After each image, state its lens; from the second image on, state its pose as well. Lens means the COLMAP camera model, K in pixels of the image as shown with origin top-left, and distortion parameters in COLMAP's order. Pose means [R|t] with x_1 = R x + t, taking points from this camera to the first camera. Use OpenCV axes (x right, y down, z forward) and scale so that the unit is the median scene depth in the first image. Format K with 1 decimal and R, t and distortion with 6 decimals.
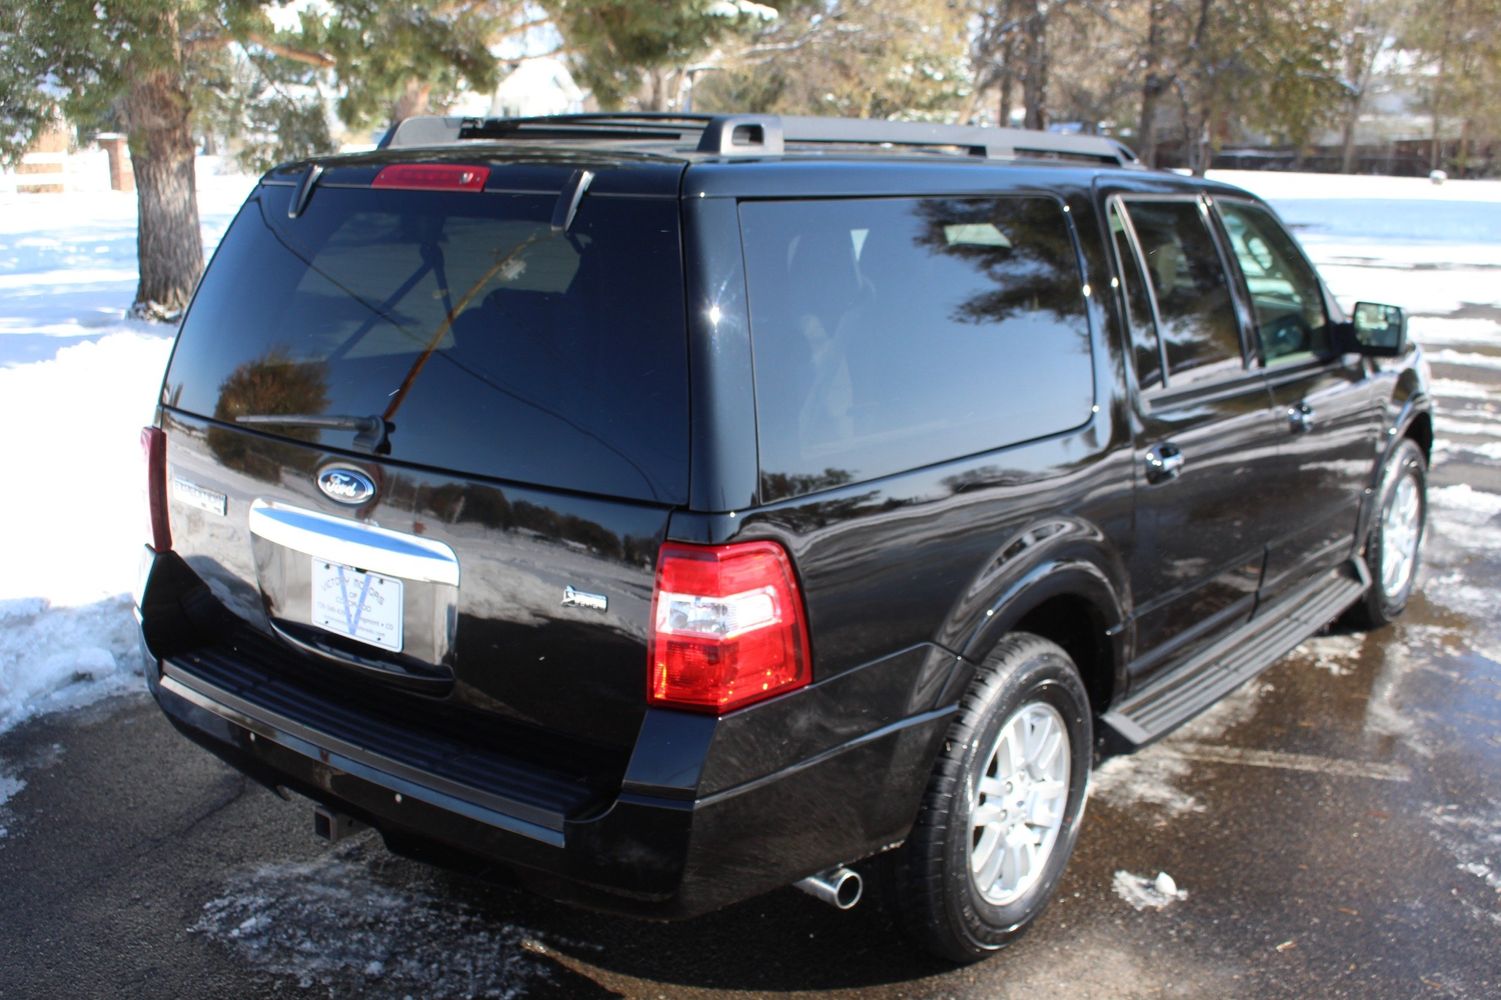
lens RADIAL K [[1625.0, 0, 750.9], [0, 1625.0, 447.4], [0, 0, 1]] dist [-0.166400, 0.206454]
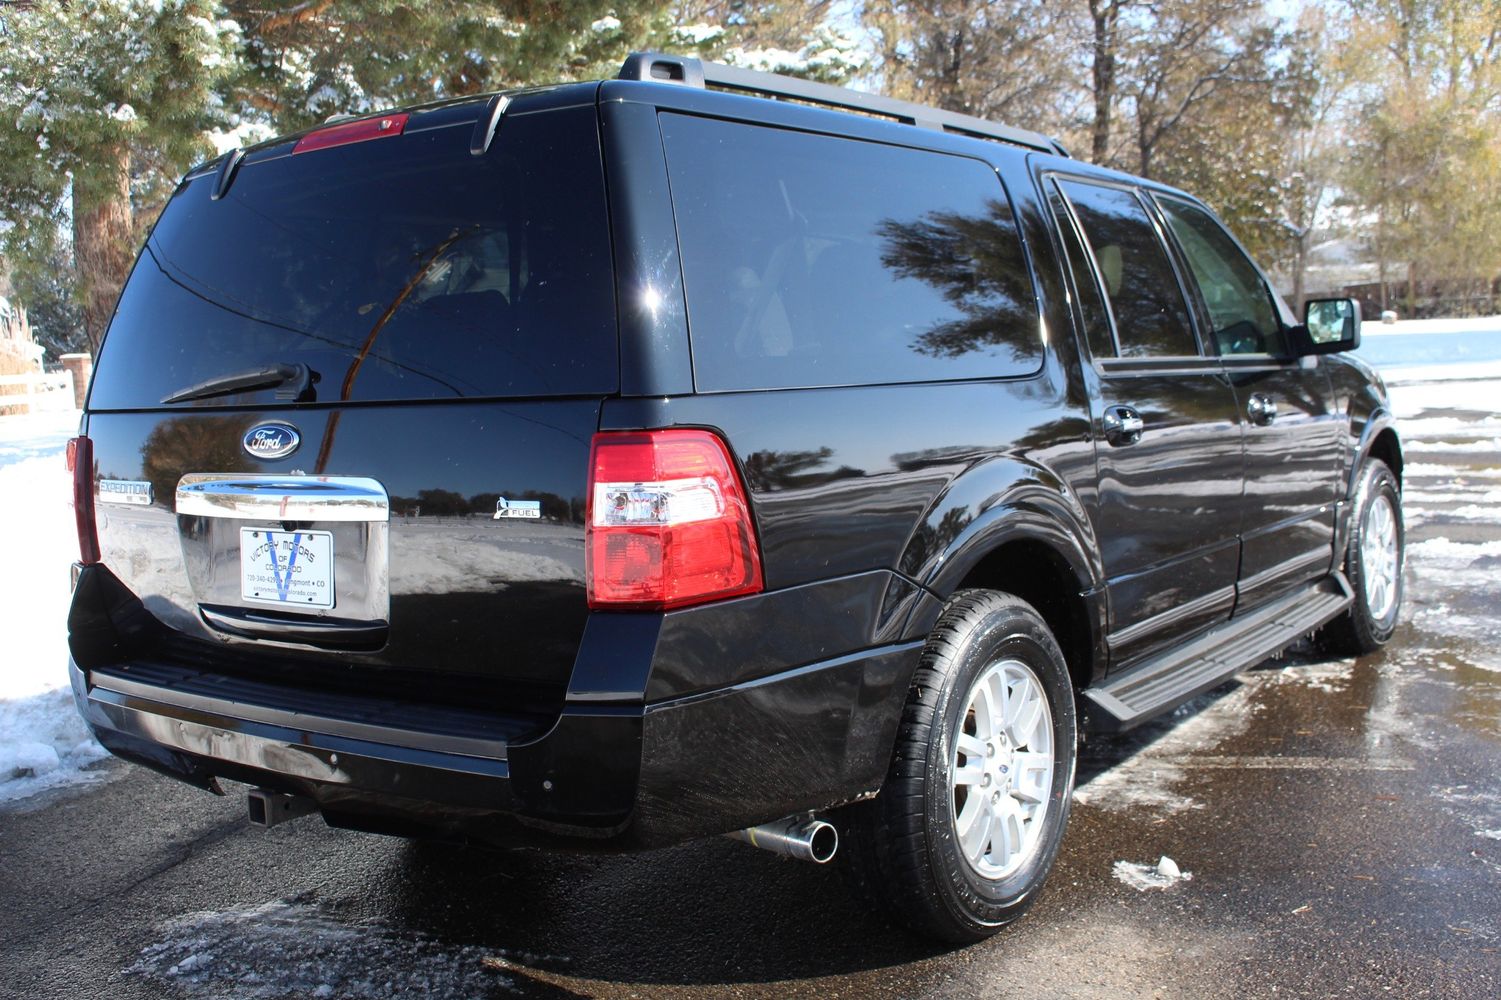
lens RADIAL K [[1625.0, 0, 750.9], [0, 1625.0, 447.4], [0, 0, 1]] dist [-0.166400, 0.206454]
pose [[0.997765, -0.064265, 0.018293, 0.013156], [0.066118, 0.989117, -0.131441, 0.135315], [-0.009647, 0.132357, 0.991155, 0.036897]]
